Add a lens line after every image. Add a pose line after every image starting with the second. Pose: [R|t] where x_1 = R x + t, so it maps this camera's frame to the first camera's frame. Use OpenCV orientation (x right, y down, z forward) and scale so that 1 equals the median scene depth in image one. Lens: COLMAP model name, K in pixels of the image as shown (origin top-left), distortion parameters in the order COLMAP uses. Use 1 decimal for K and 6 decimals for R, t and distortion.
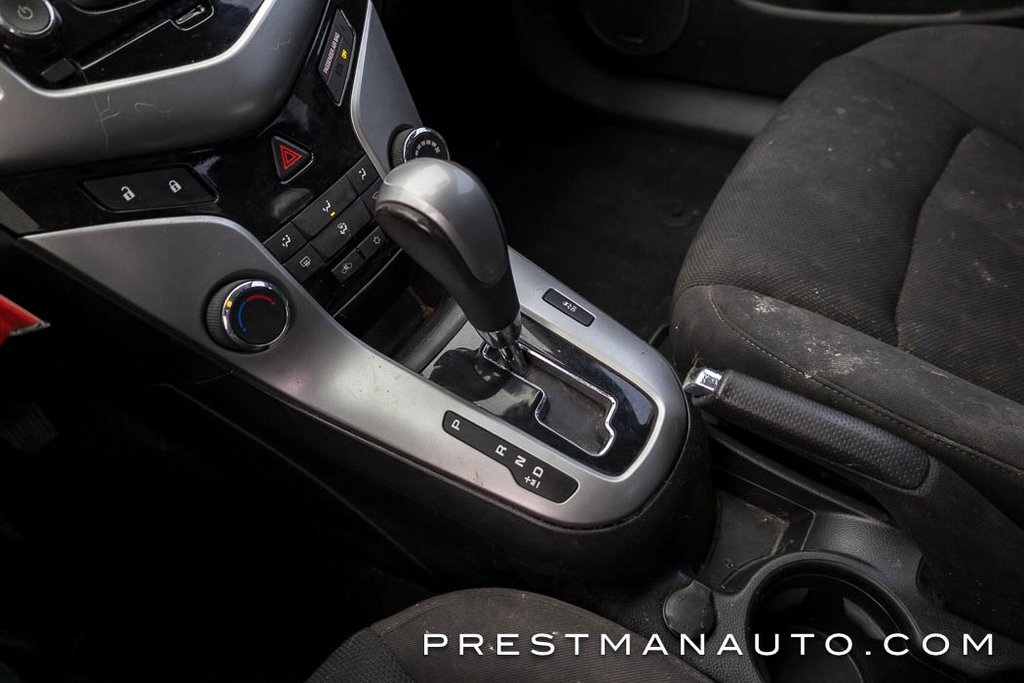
lens RADIAL K [[665.4, 0, 516.4], [0, 665.4, 339.4], [0, 0, 1]] dist [0.008378, 0.002731]
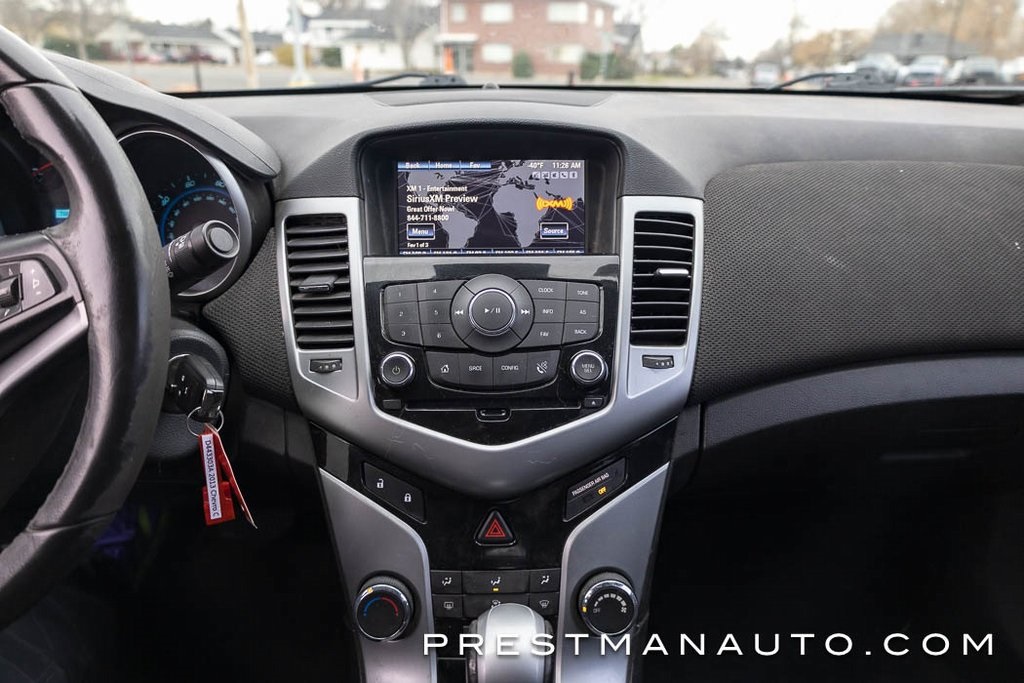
lens RADIAL K [[665.4, 0, 514.5], [0, 665.4, 341.2], [0, 0, 1]] dist [0.008378, 0.002731]
pose [[0.559744, 0.446328, -0.698196, 0.350030], [-0.683429, 0.725126, -0.084362, -0.423691], [0.468627, 0.524389, 0.710919, -0.019008]]
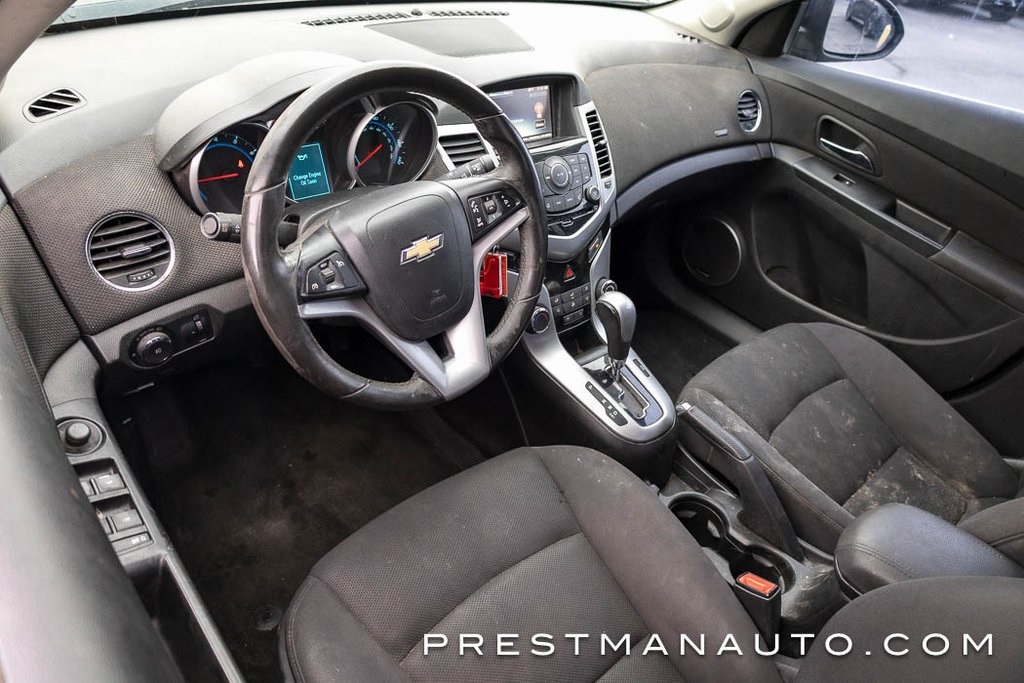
lens RADIAL K [[665.4, 0, 518.9], [0, 665.4, 345.5], [0, 0, 1]] dist [0.008378, 0.002731]
pose [[0.924237, 0.378787, -0.048019, -0.275695], [-0.380499, 0.903283, -0.198242, 0.582233], [-0.031716, 0.201494, 0.978976, -1.525076]]
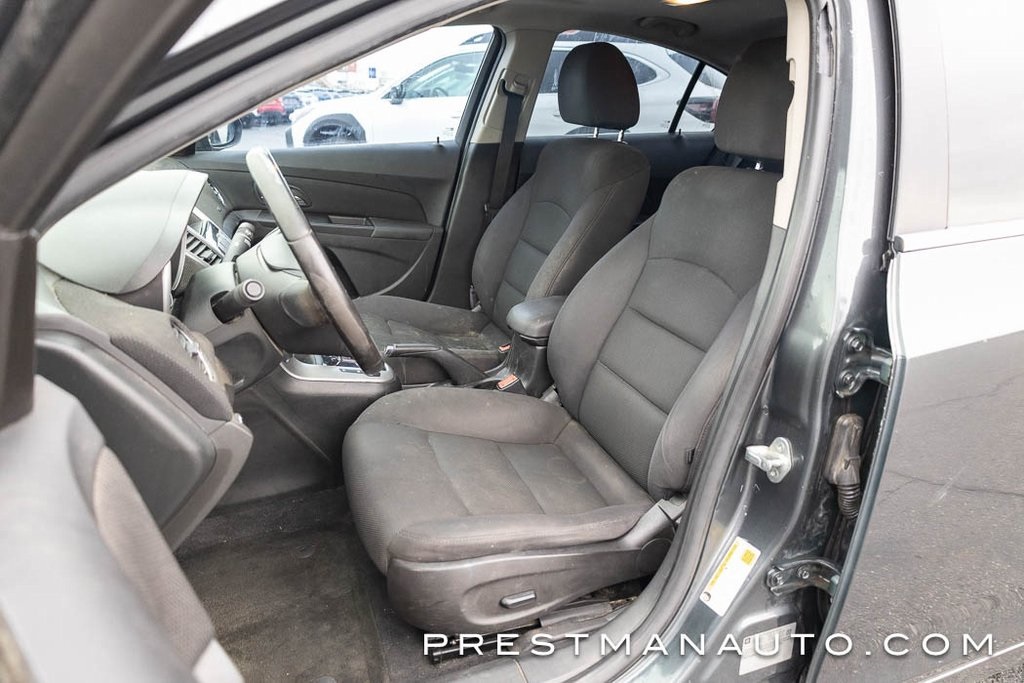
lens RADIAL K [[665.4, 0, 518.4], [0, 665.4, 336.2], [0, 0, 1]] dist [0.008378, 0.002731]
pose [[0.562252, -0.109602, 0.819671, -2.348782], [0.539617, 0.799707, -0.263216, 1.367732], [-0.626647, 0.590302, 0.508780, -1.403542]]
